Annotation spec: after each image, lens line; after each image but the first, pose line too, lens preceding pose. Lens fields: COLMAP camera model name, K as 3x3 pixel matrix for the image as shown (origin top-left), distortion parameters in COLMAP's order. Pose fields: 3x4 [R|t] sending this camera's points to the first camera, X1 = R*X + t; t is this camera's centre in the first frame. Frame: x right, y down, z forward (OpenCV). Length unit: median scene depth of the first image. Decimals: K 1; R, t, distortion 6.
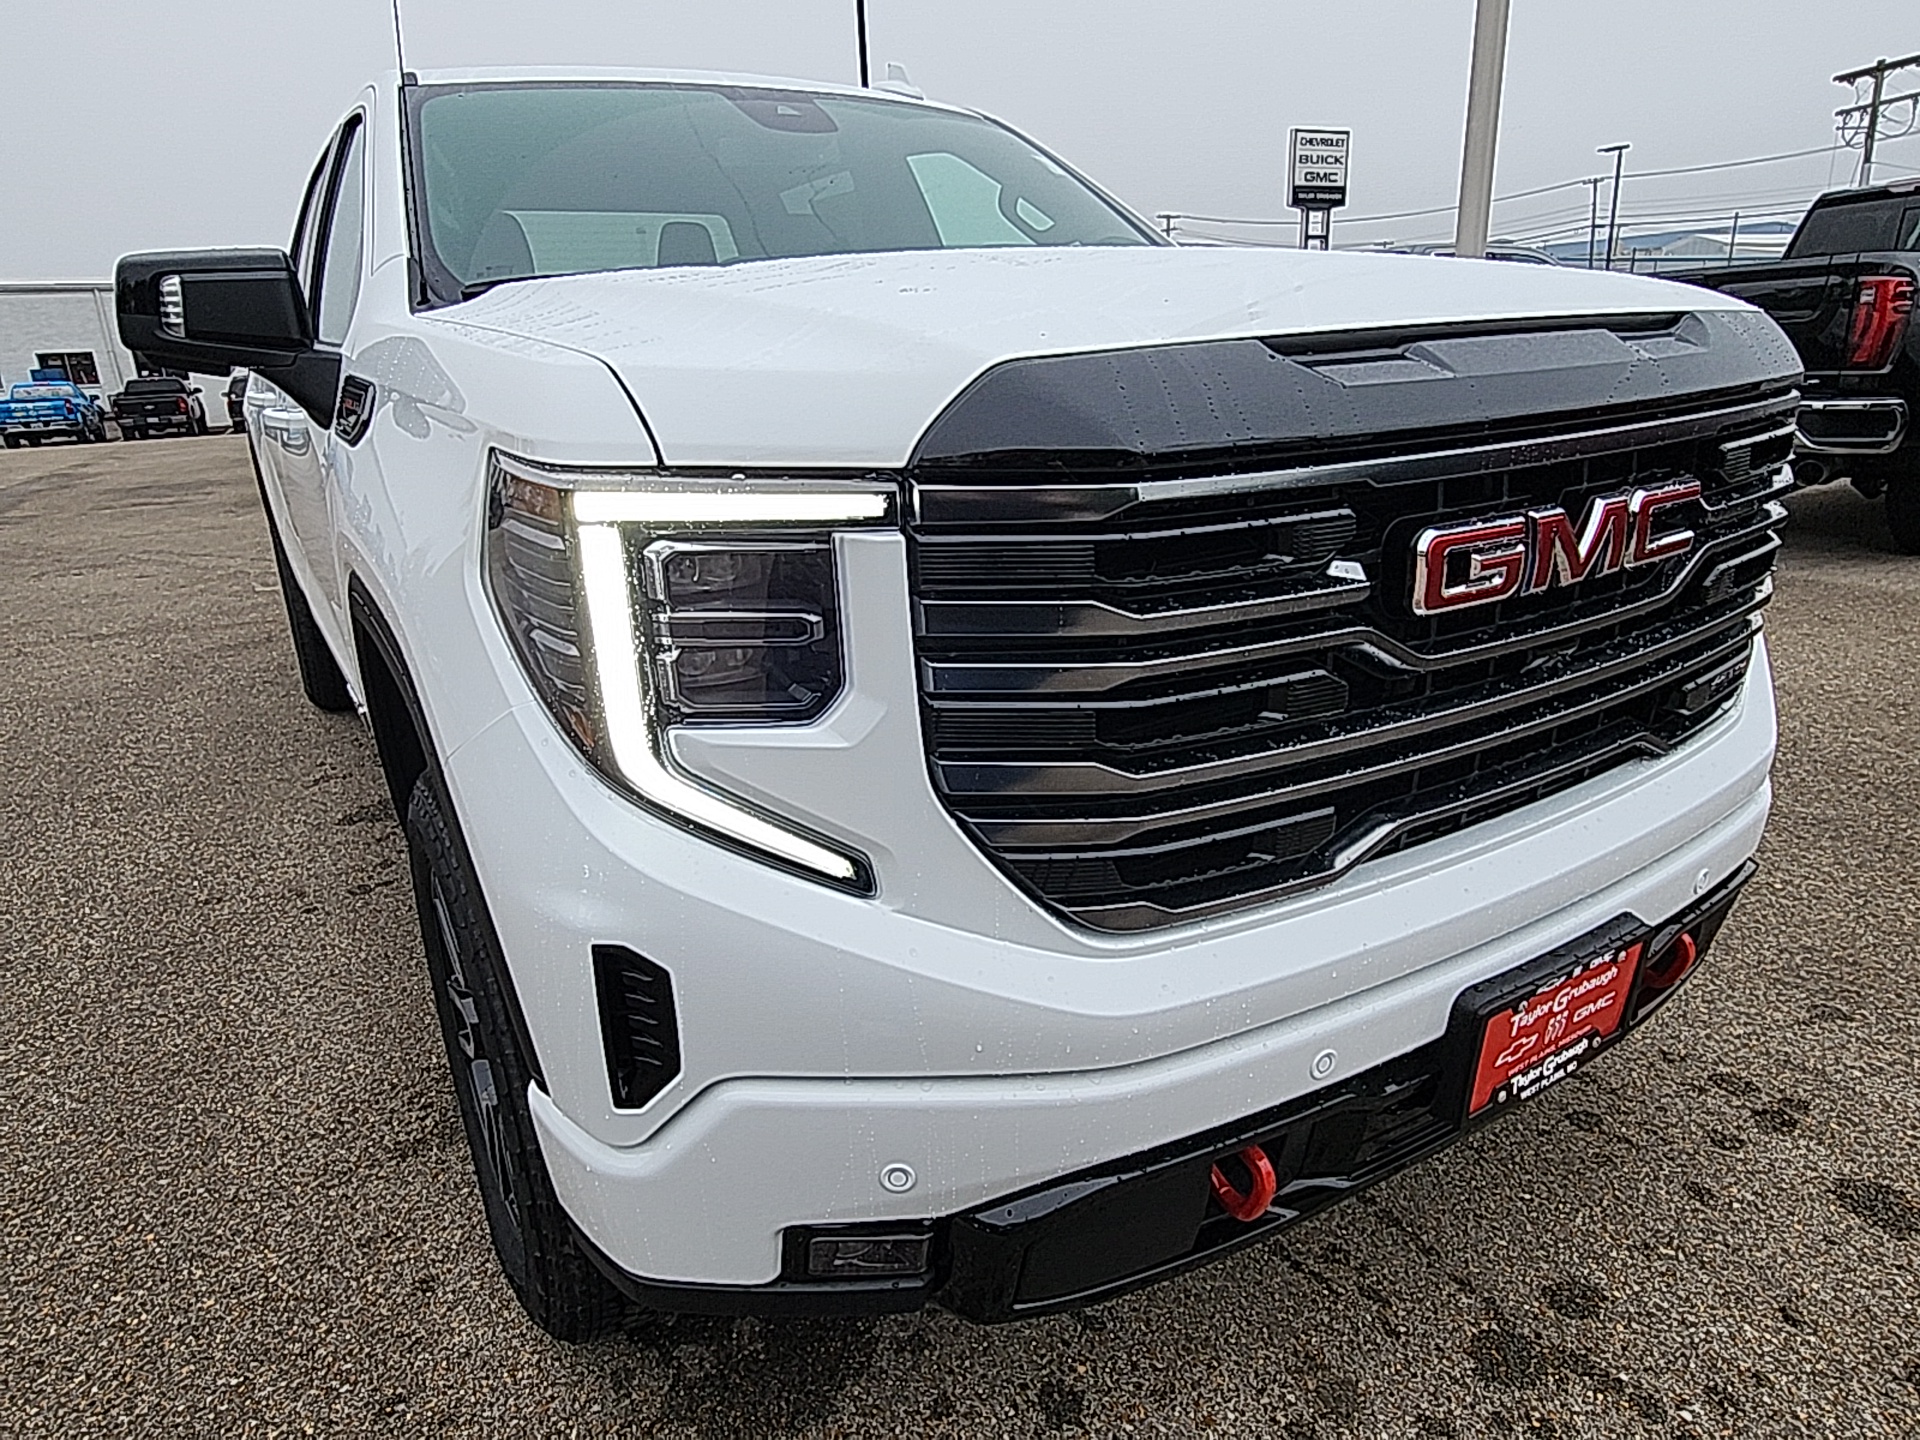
lens RADIAL K [[1178.4, 0, 951.2], [0, 1178.4, 716.3], [0, 0, 1]] dist [0.006808, -0.001297]
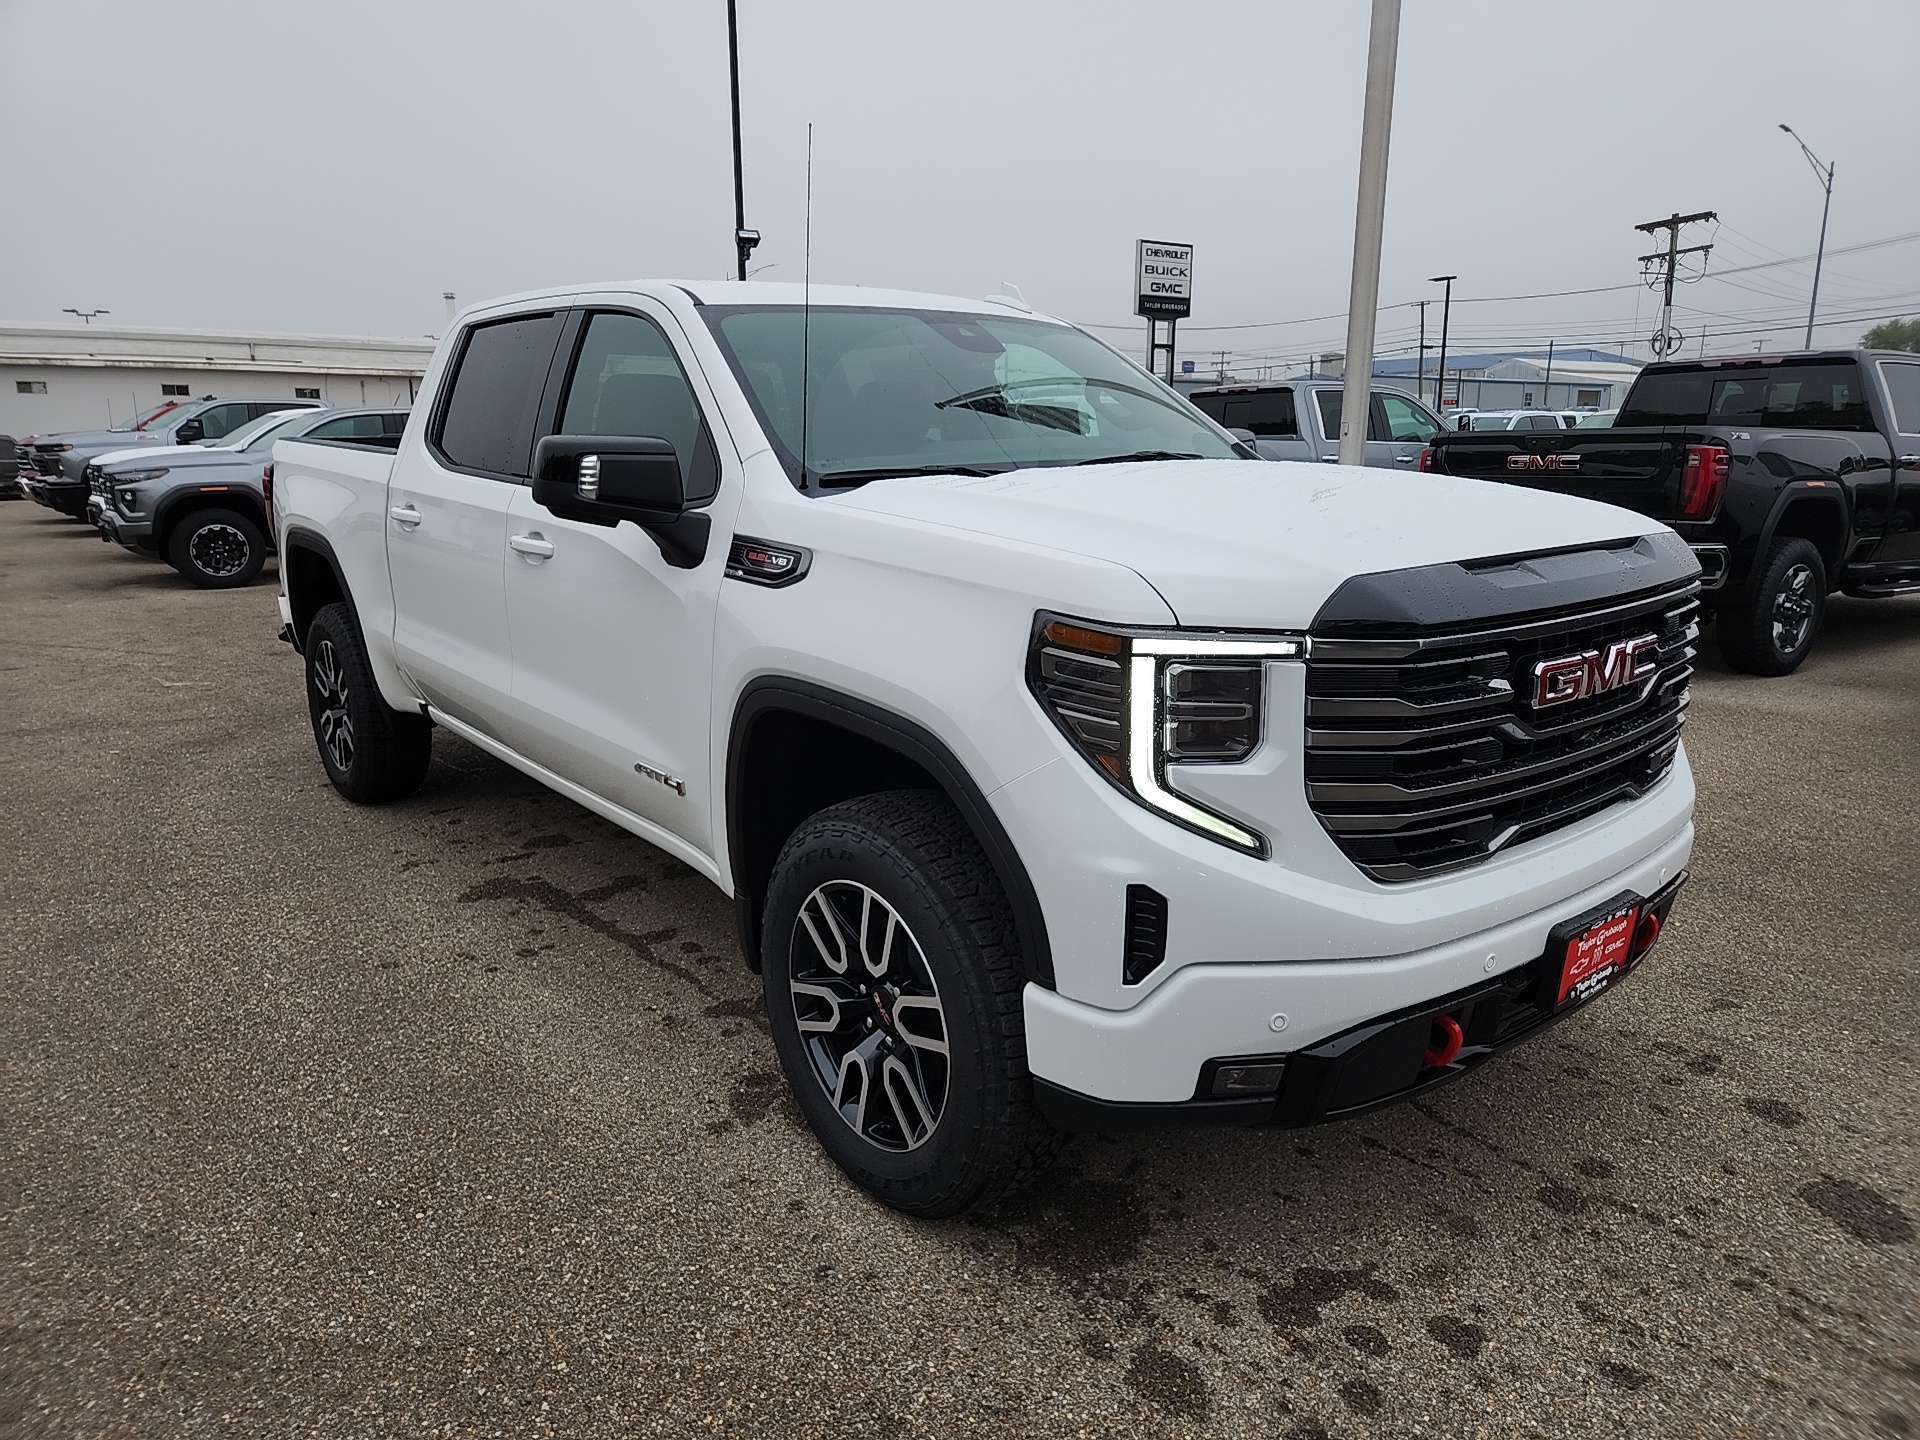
lens RADIAL K [[1284.9, 0, 974.4], [0, 1284.9, 704.0], [0, 0, 1]] dist [0.084592, -0.063298]
pose [[0.987462, 0.010407, 0.157514, -0.603136], [0.005389, 0.995020, -0.099527, 0.080403], [-0.157765, 0.099128, 0.982489, -0.661575]]
